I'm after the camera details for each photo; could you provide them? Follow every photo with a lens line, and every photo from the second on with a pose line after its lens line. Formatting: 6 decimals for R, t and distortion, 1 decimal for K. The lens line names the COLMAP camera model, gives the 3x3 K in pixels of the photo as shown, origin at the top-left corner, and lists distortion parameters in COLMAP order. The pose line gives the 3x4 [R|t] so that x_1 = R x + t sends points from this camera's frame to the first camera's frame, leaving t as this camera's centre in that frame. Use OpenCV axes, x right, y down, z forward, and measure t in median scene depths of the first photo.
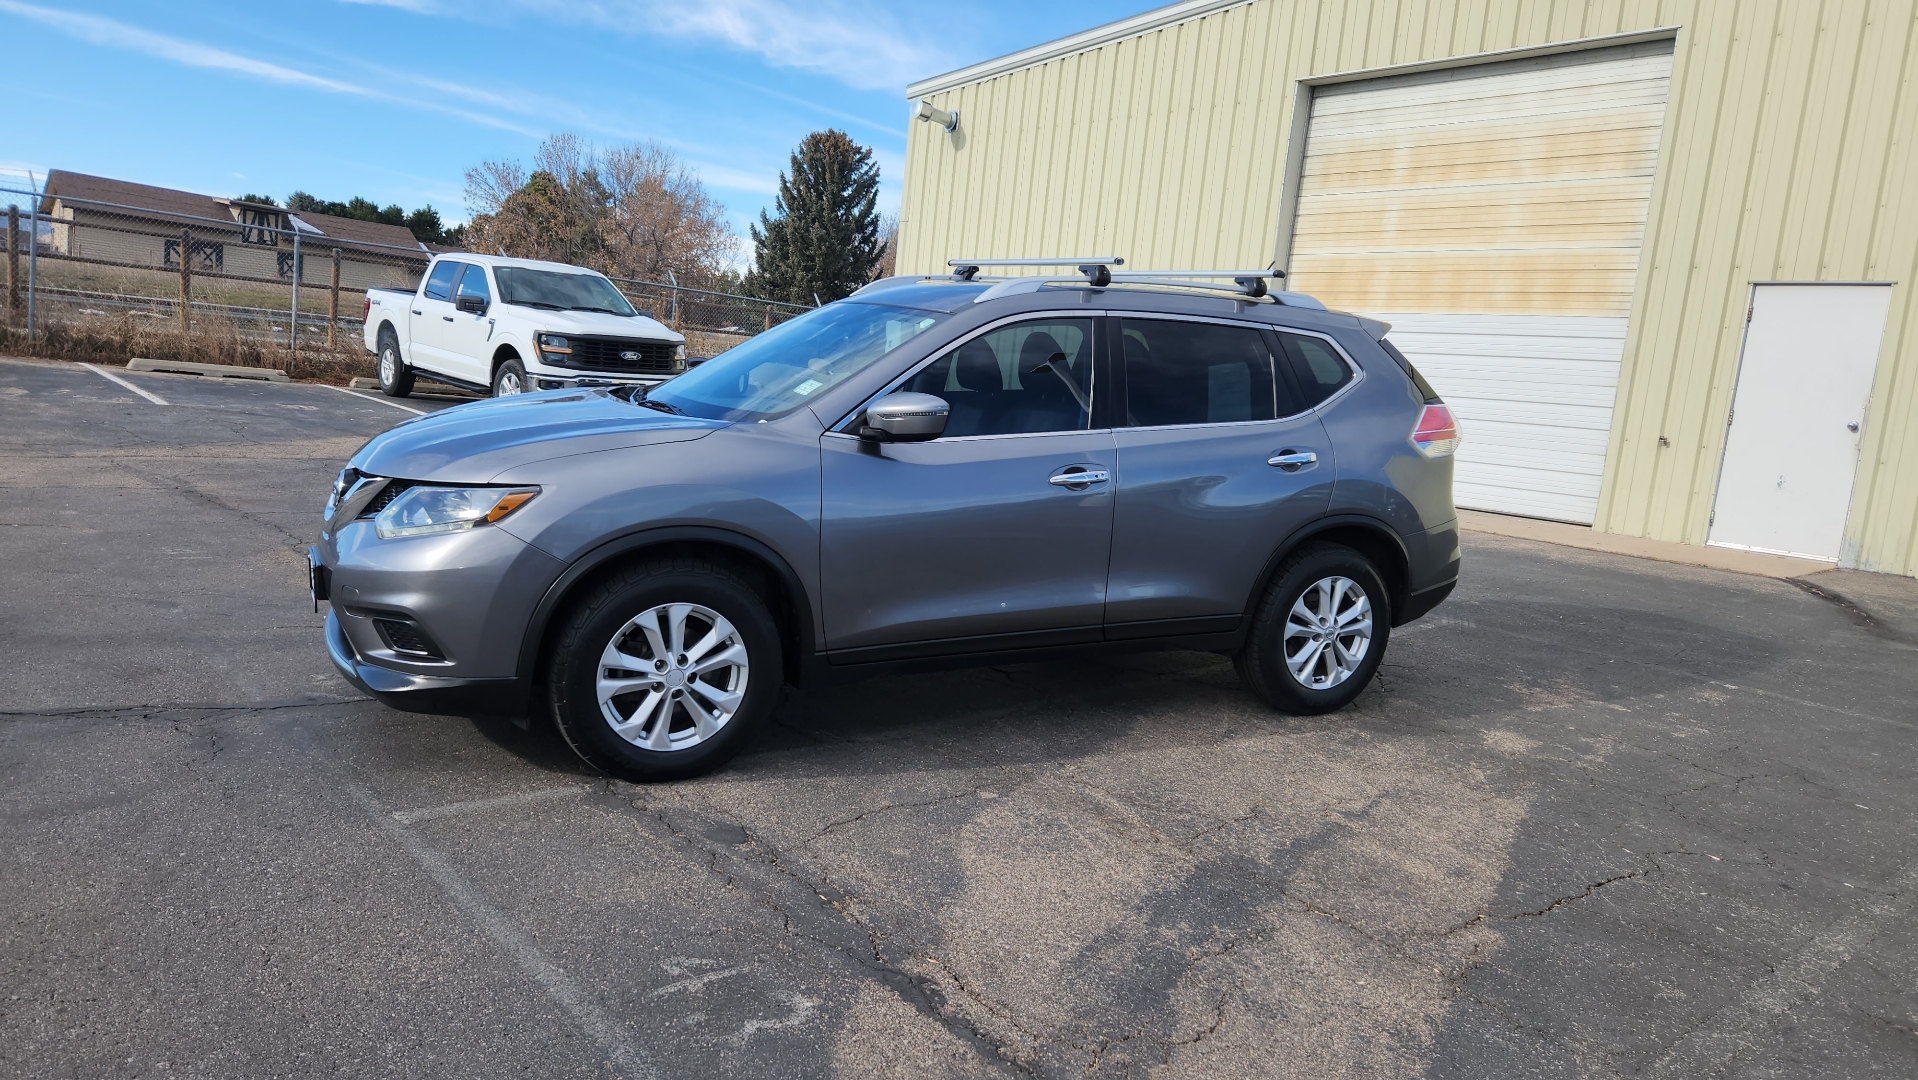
lens RADIAL K [[1278.4, 0, 943.5], [0, 1278.4, 533.2], [0, 0, 1]] dist [0.069619, -0.053894]
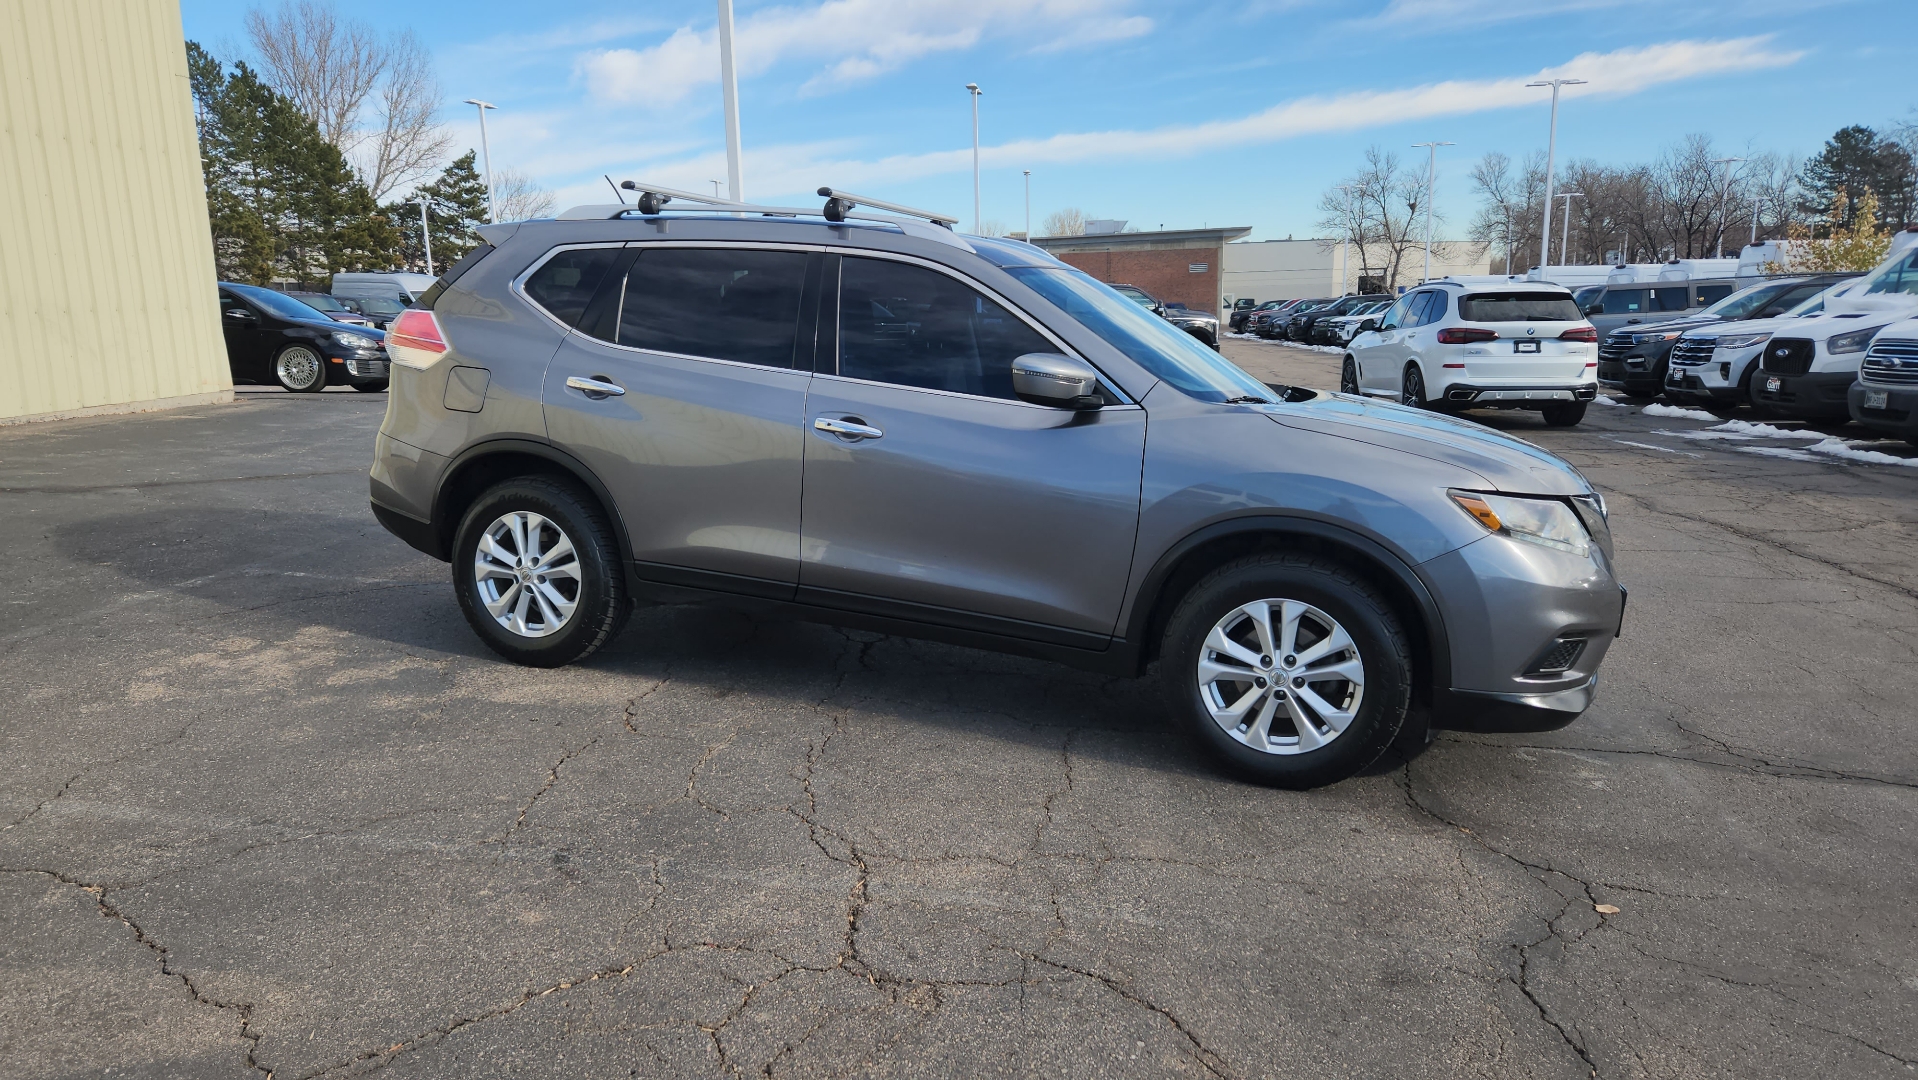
lens RADIAL K [[1285.2, 0, 933.3], [0, 1285.2, 533.9], [0, 0, 1]] dist [0.063165, -0.043005]
pose [[-0.654408, -0.227300, 0.721169, -0.779041], [0.037399, 0.942852, 0.331107, -0.336242], [-0.755216, 0.243650, -0.608509, 1.818759]]
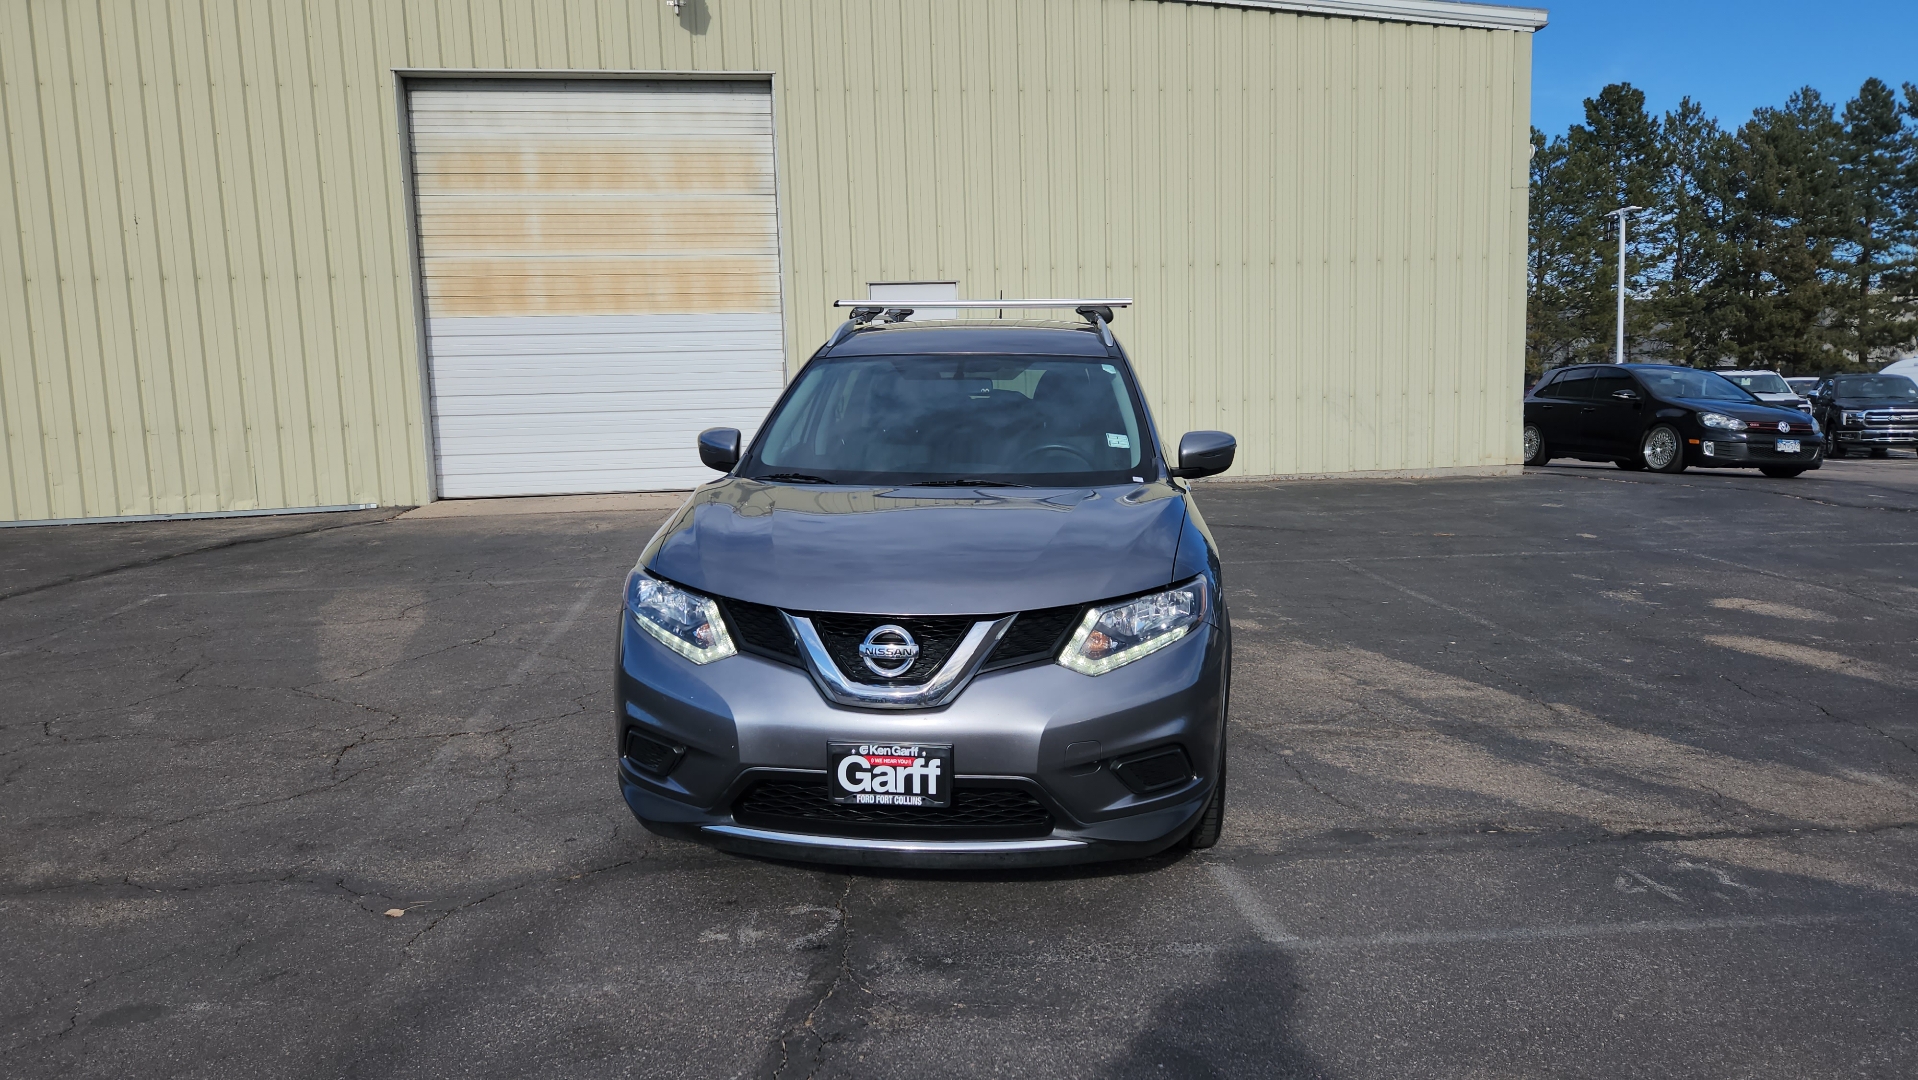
lens RADIAL K [[1278.4, 0, 946.0], [0, 1278.4, 541.4], [0, 0, 1]] dist [0.069619, -0.053894]
pose [[0.560367, -0.196035, 0.804711, -0.955225], [0.177219, 0.977463, 0.114712, -0.164097], [-0.809063, 0.078329, 0.582479, 0.475033]]
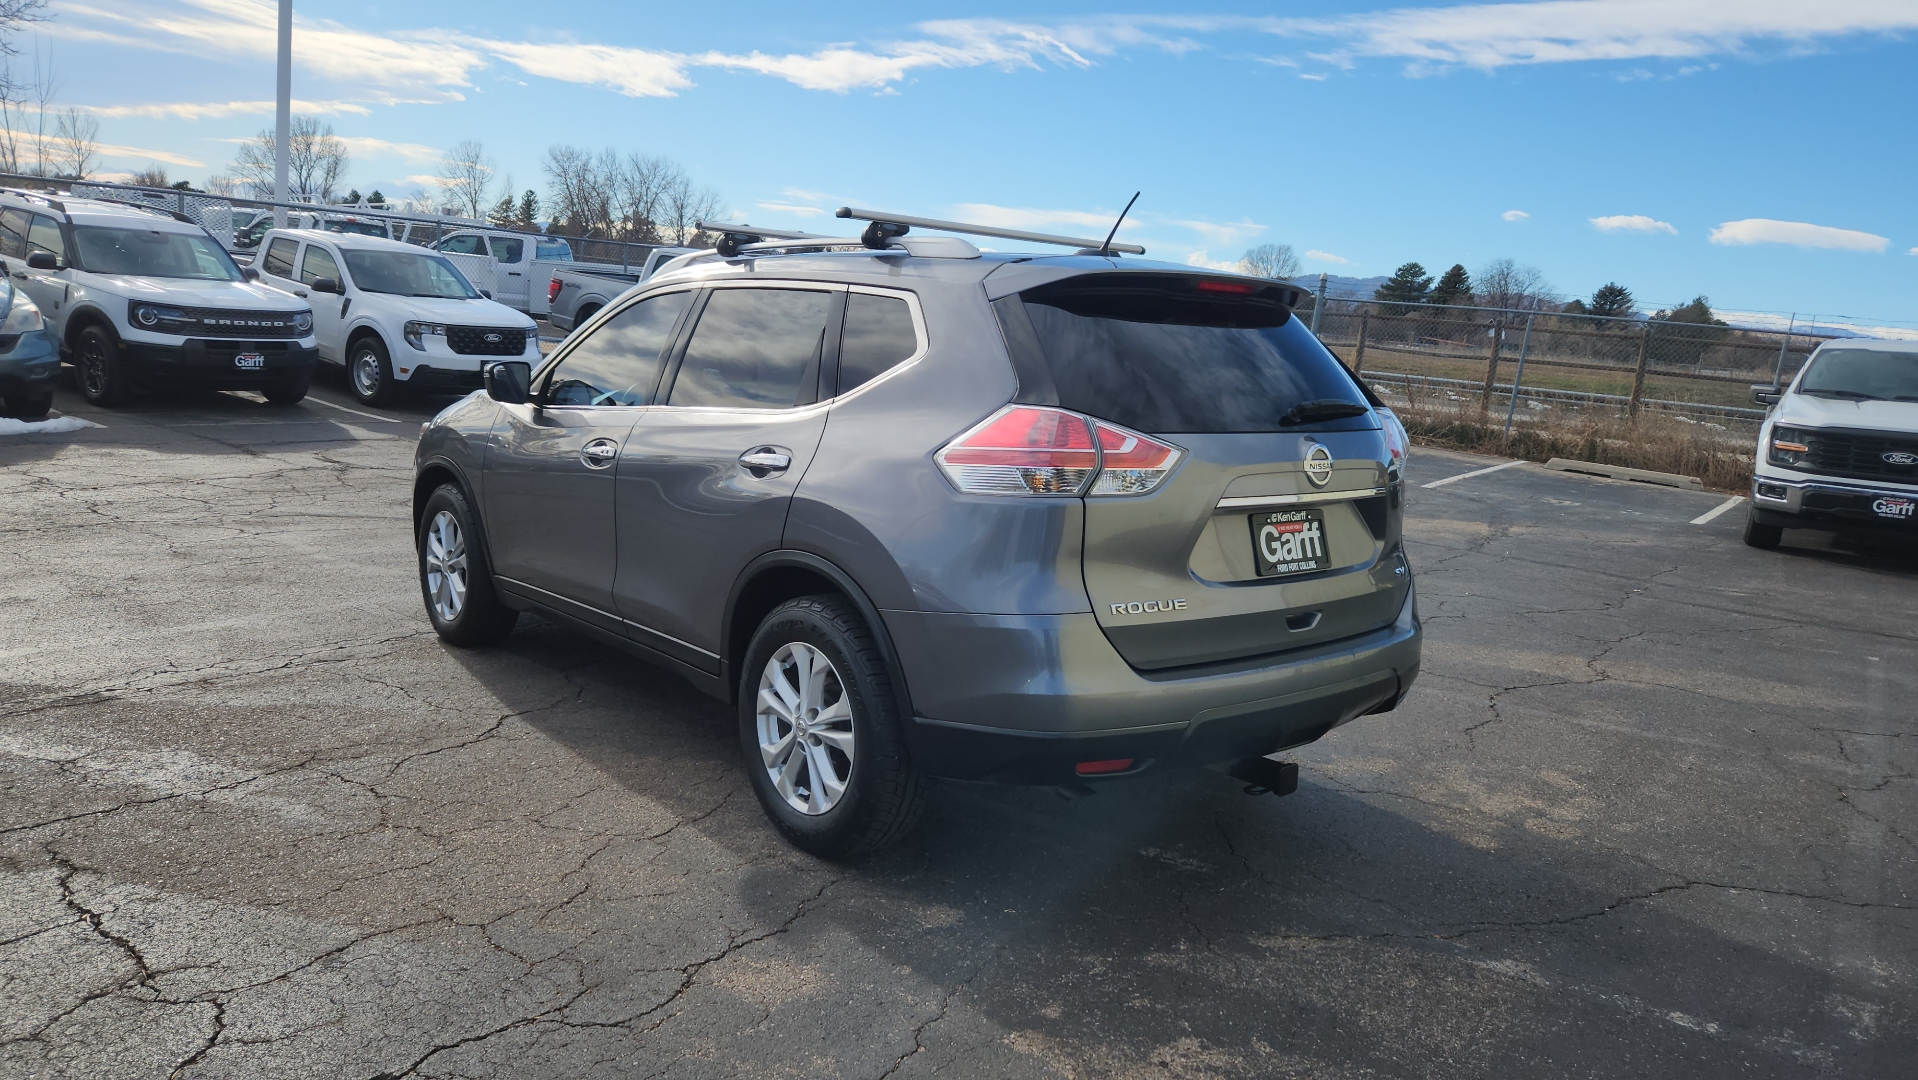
lens RADIAL K [[1279.7, 0, 925.3], [0, 1279.7, 531.8], [0, 0, 1]] dist [0.071684, -0.056839]
pose [[0.216321, 0.085228, -0.972595, 1.069055], [-0.195128, 0.979858, 0.042465, -0.071583], [0.956624, 0.180595, 0.228594, 0.991471]]
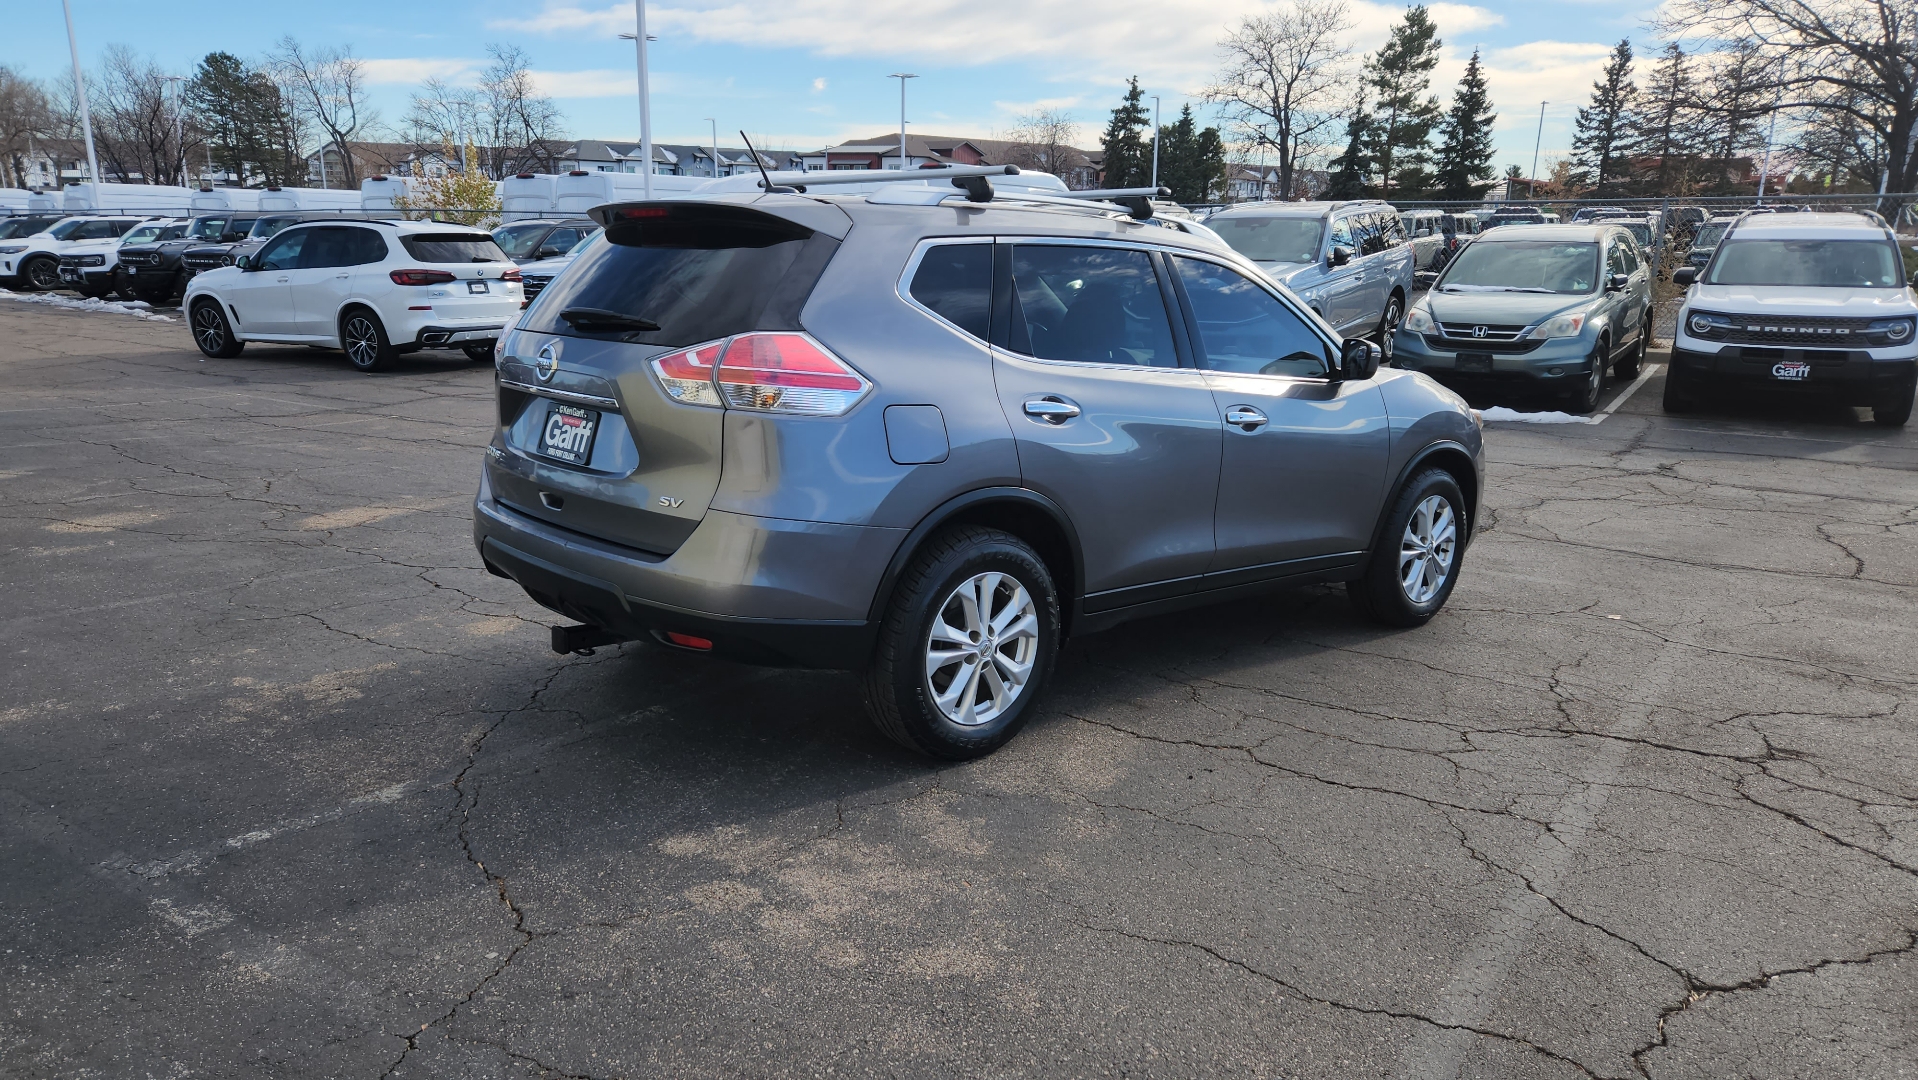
lens RADIAL K [[1283.9, 0, 926.7], [0, 1283.9, 551.9], [0, 0, 1]] dist [0.066486, -0.048697]
pose [[-0.963291, -0.049701, -0.263818, 0.414610], [-0.140910, 0.930067, 0.339293, -0.314447], [0.228505, 0.364013, -0.902929, 2.165023]]
